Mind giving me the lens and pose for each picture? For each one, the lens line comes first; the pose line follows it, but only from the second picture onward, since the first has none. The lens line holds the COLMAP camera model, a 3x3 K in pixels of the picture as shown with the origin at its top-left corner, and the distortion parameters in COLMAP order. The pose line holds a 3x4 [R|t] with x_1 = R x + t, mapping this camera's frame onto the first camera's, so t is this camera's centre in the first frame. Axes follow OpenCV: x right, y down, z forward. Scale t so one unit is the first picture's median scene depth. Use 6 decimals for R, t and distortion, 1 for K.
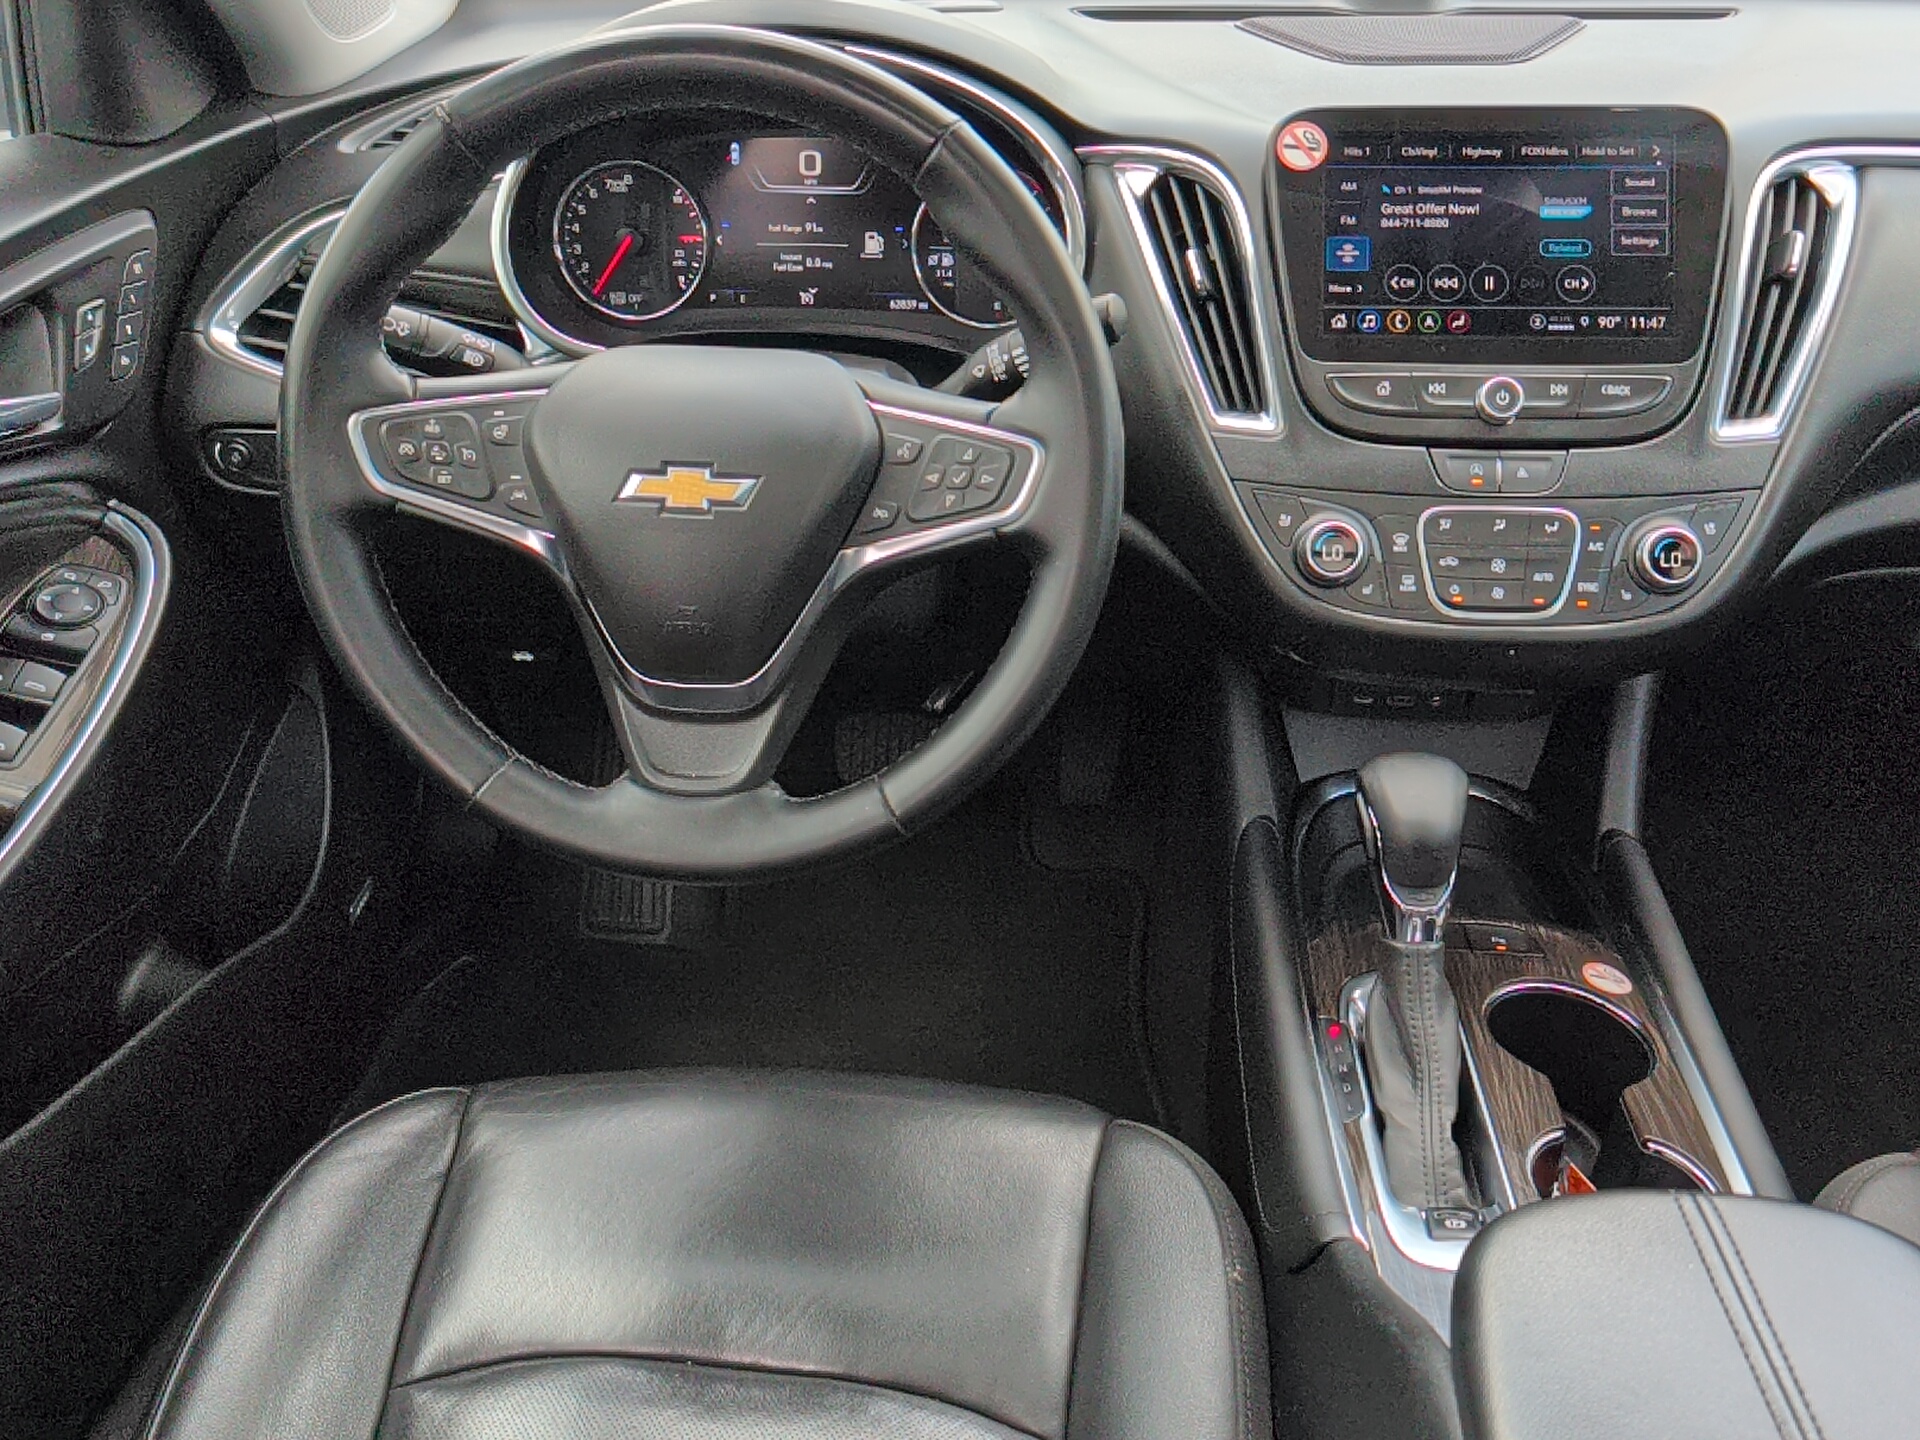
lens RADIAL K [[1719.0, 0, 960.0], [0, 1719.0, 720.0], [0, 0, 1]] dist [0.006294, 0.003175]
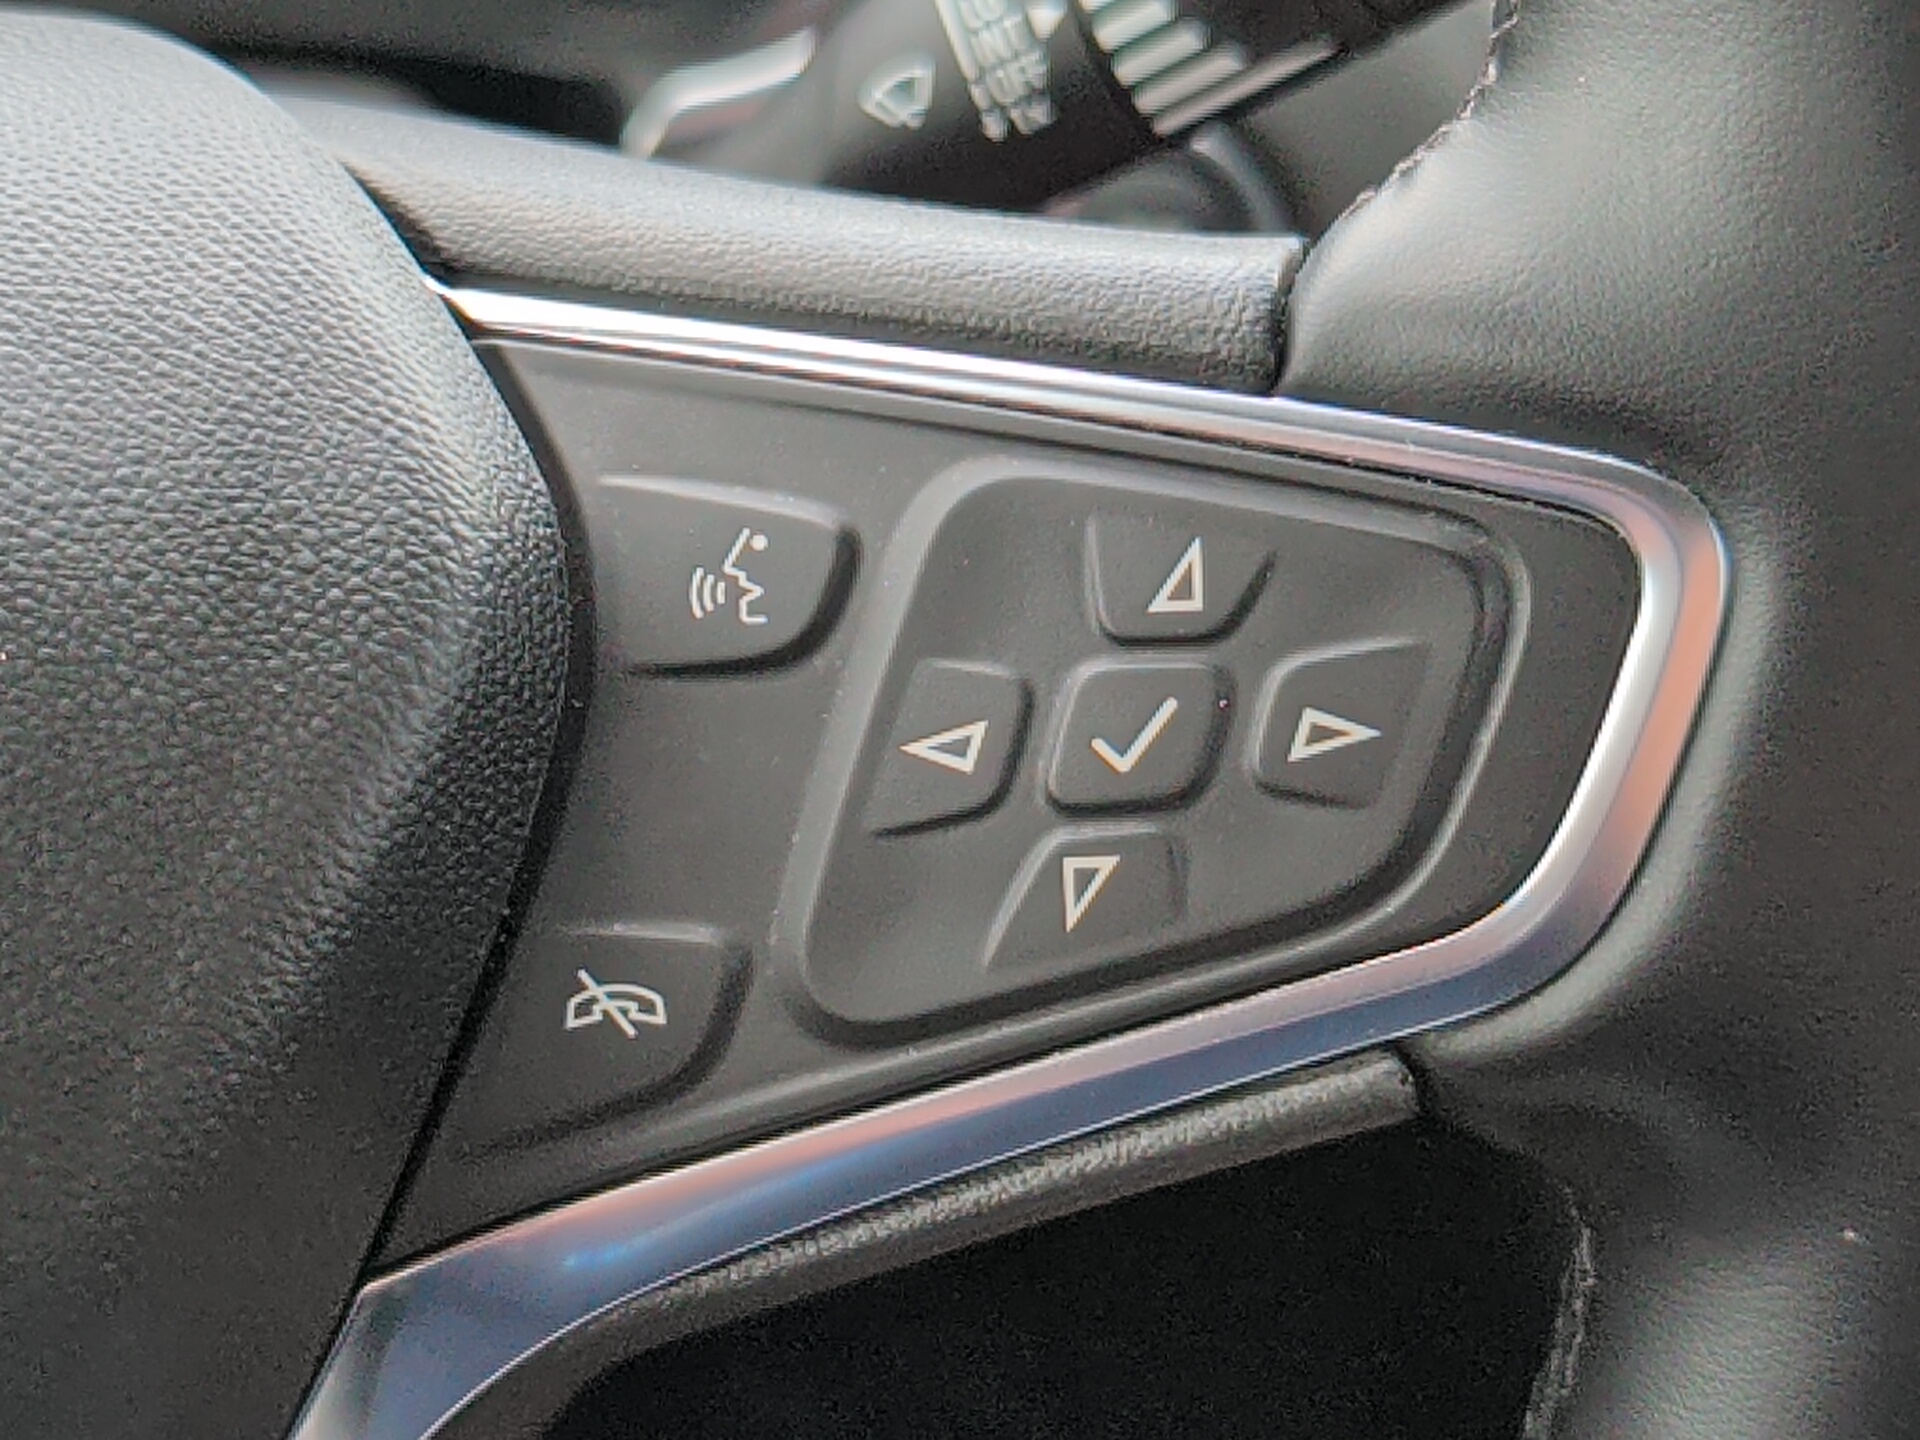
lens RADIAL K [[2676.1, 0, 960.0], [0, 2676.1, 720.0], [0, 0, 1]] dist [0.180364, -0.801909]
pose [[0.958919, -0.107184, 0.262651, -0.066339], [0.108341, 0.994062, 0.010119, -0.124869], [-0.262176, 0.018753, 0.964838, 0.655800]]
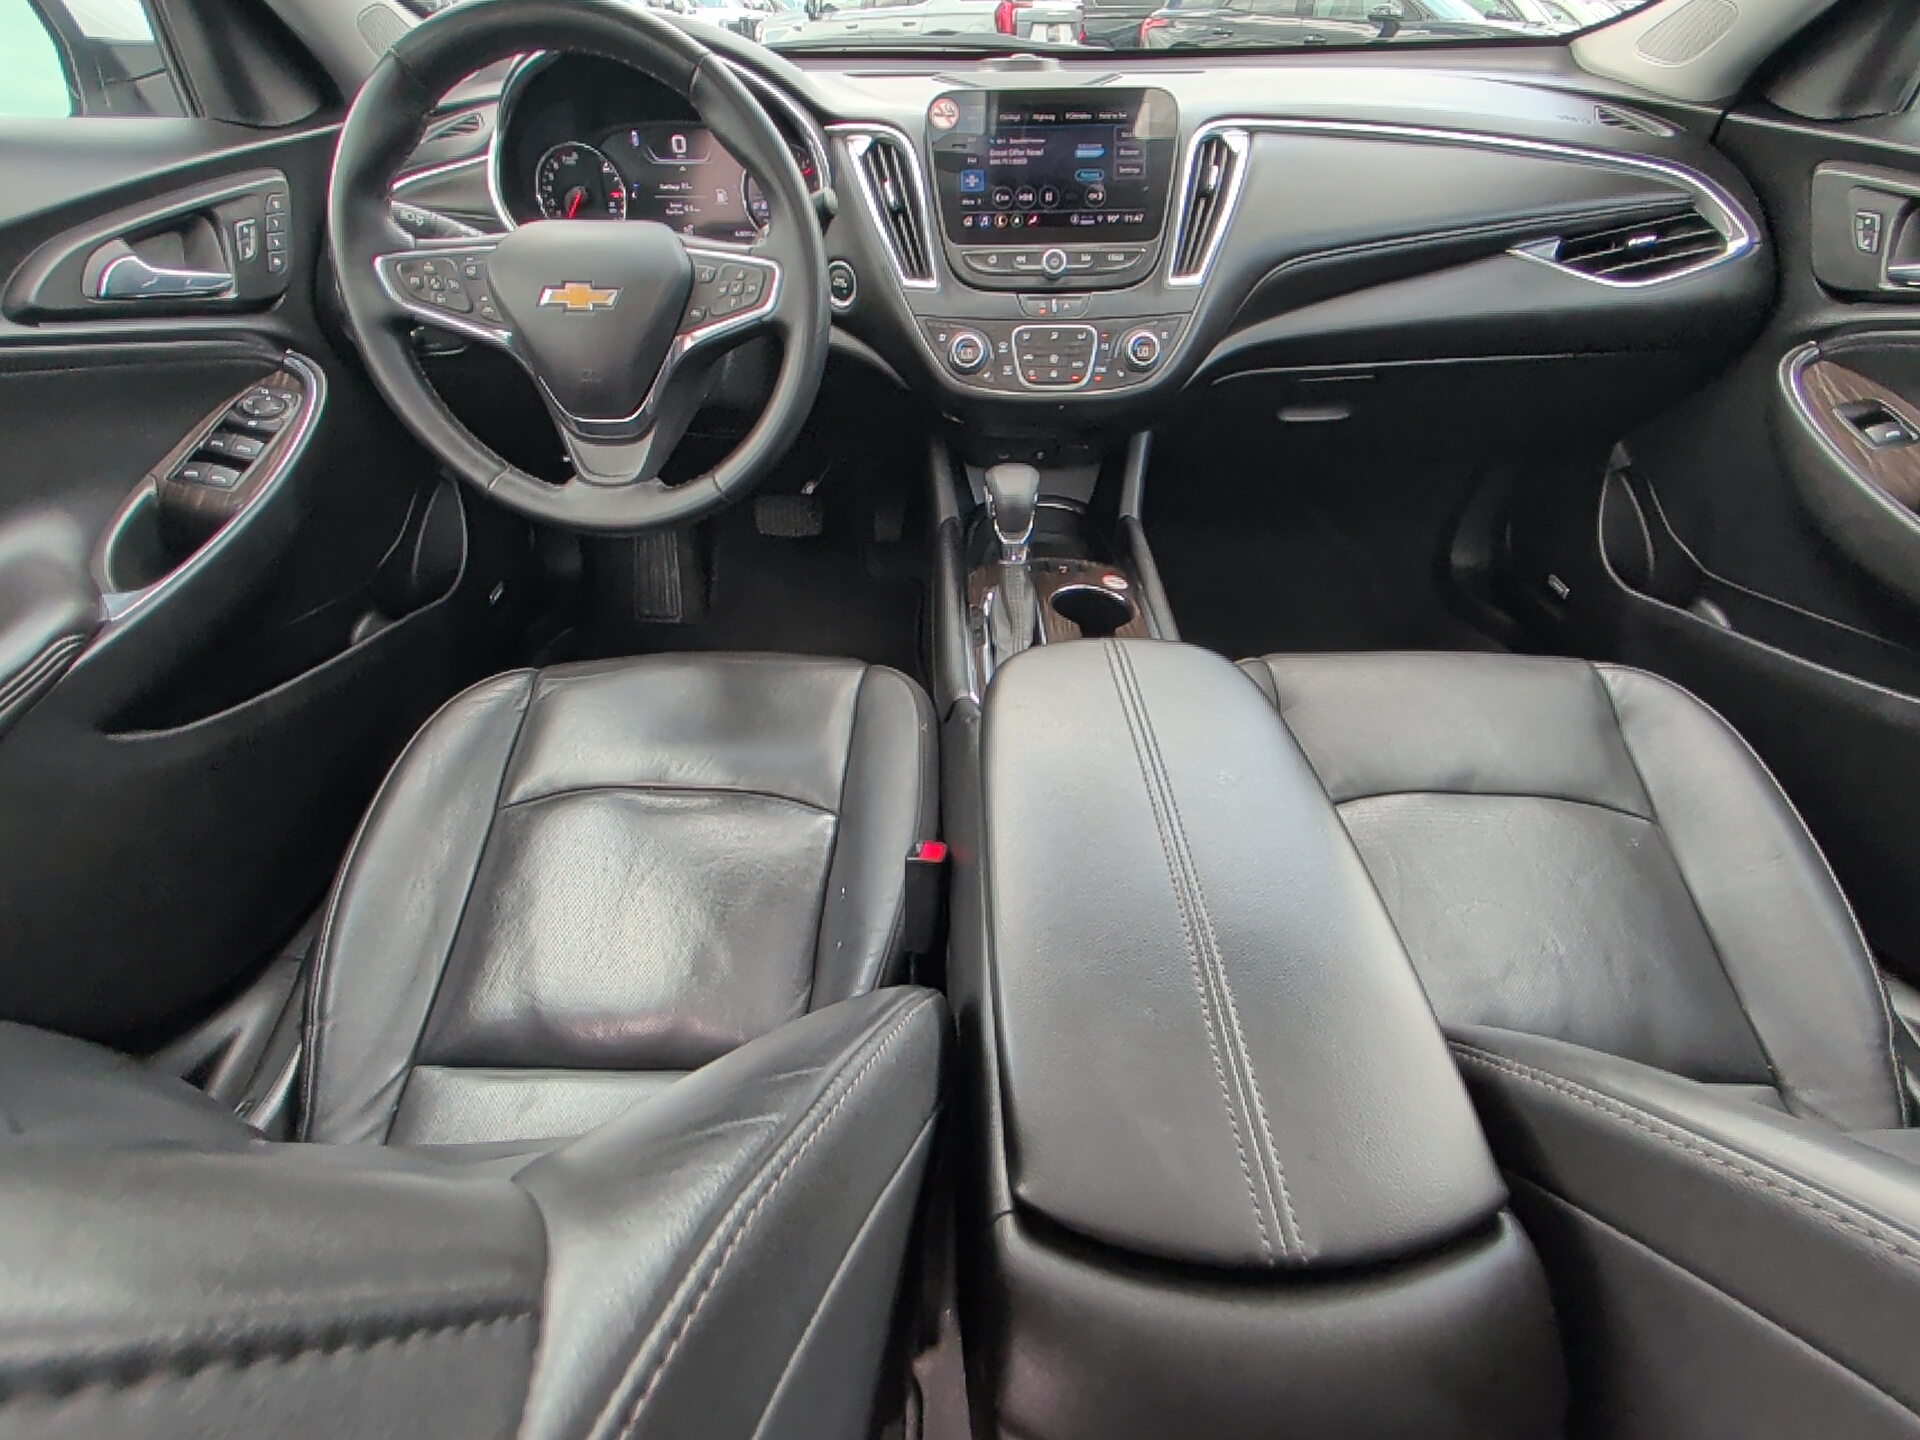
lens RADIAL K [[805.3, 0, 960.0], [0, 805.3, 720.0], [0, 0, 1]] dist [0.000360, 0.000270]
pose [[0.996135, -0.053145, 0.069932, 0.125459], [0.039350, 0.981832, 0.185627, 0.128162], [-0.078527, -0.182158, 0.980129, 0.071852]]
